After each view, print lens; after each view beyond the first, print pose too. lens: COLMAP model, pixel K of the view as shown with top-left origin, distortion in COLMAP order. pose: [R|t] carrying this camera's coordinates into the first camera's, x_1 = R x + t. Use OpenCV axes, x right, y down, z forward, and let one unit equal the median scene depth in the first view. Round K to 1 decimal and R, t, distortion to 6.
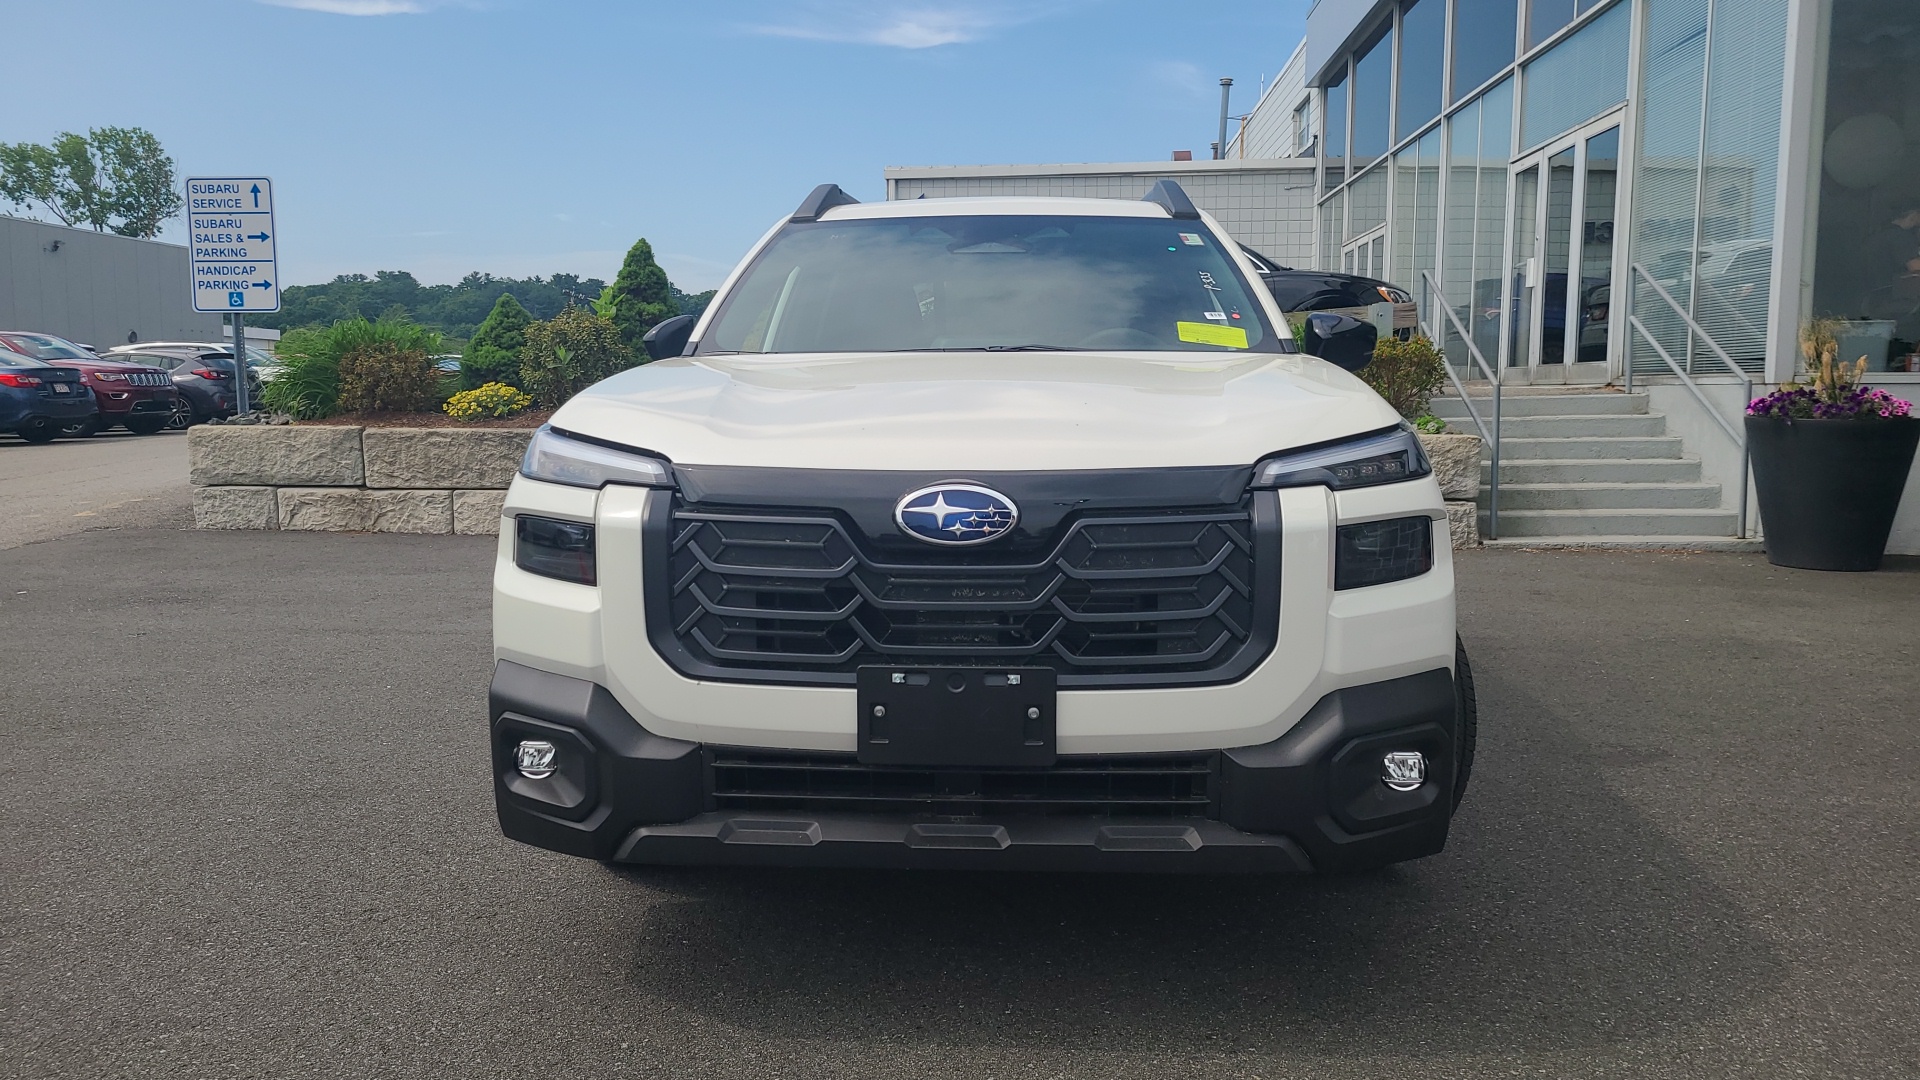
lens RADIAL K [[1391.5, 0, 949.3], [0, 1391.5, 536.7], [0, 0, 1]] dist [0.059294, -0.038181]
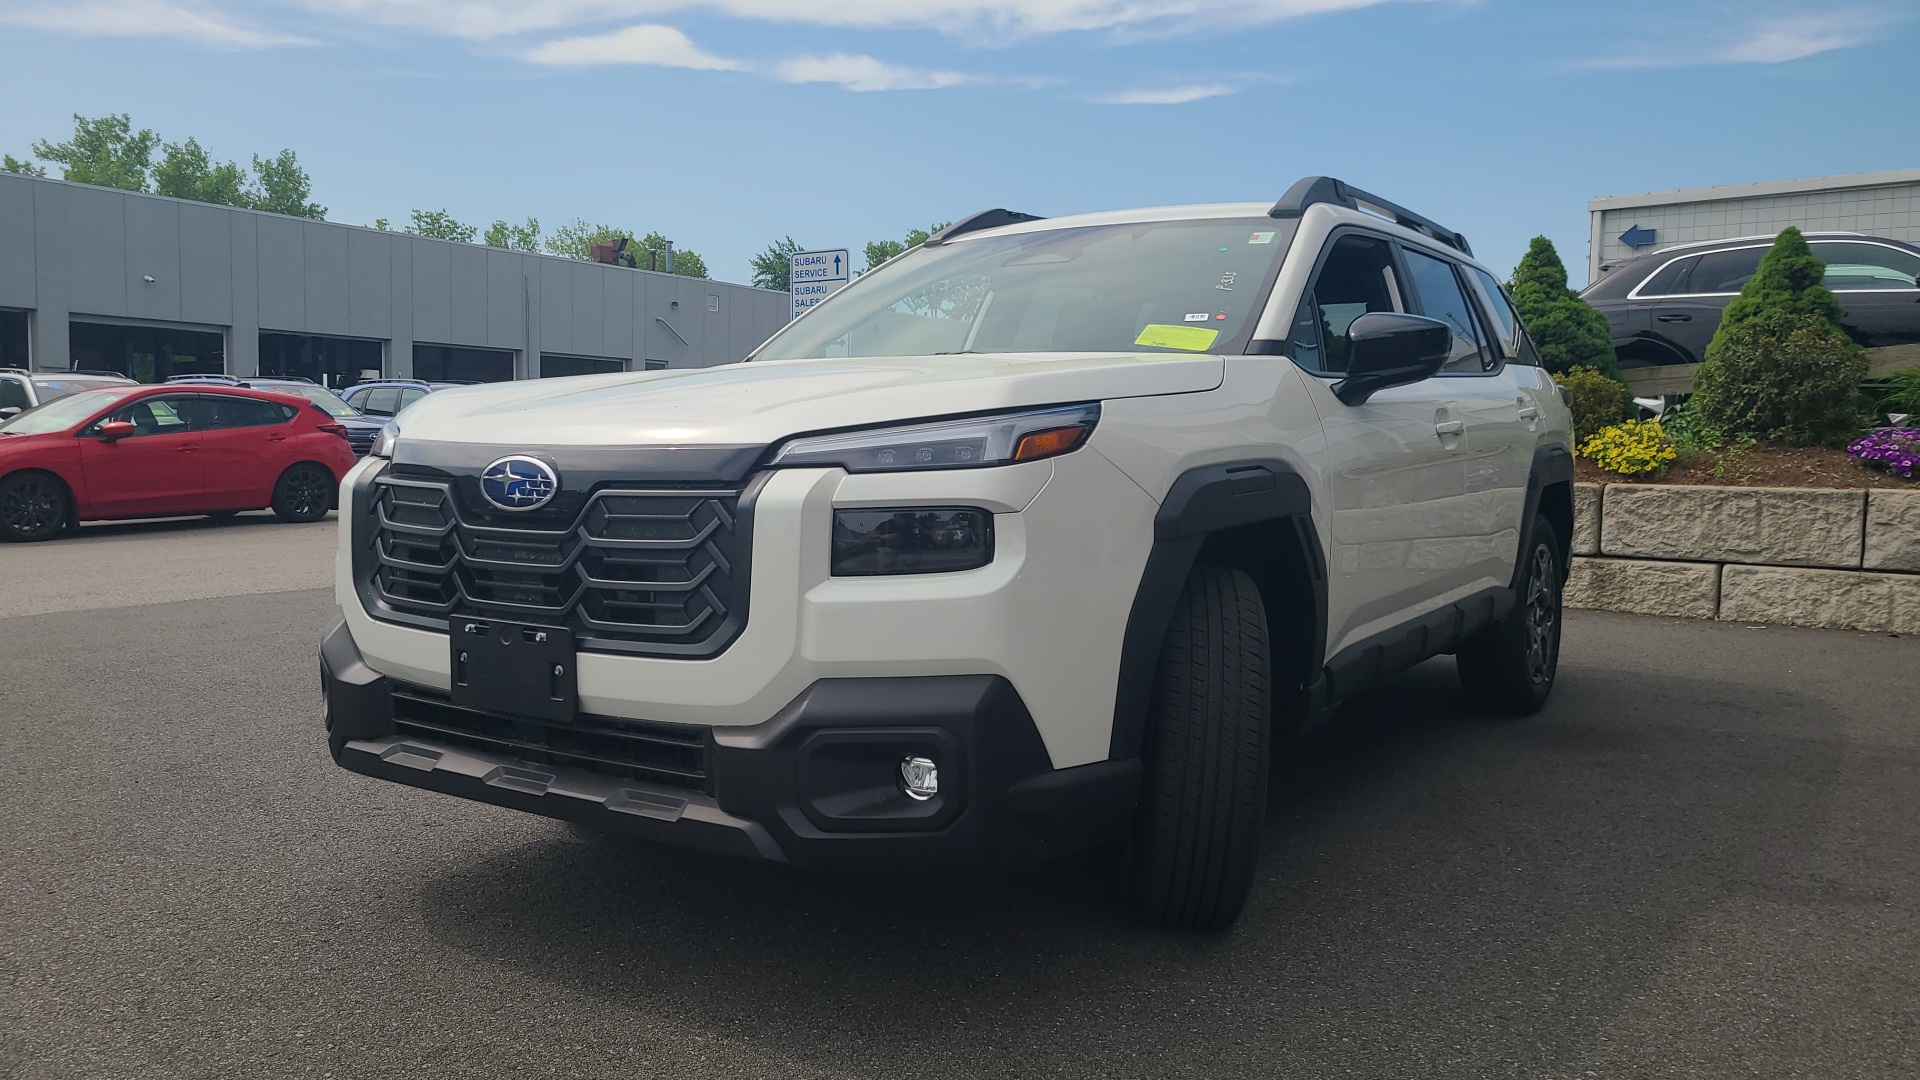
lens RADIAL K [[1419.4, 0, 957.3], [0, 1419.4, 538.4], [0, 0, 1]] dist [0.032378, -0.013055]
pose [[0.862987, 0.044142, -0.503293, 0.859915], [-0.065810, 0.997510, -0.025356, 0.032976], [0.500921, 0.055004, 0.863744, 0.202073]]
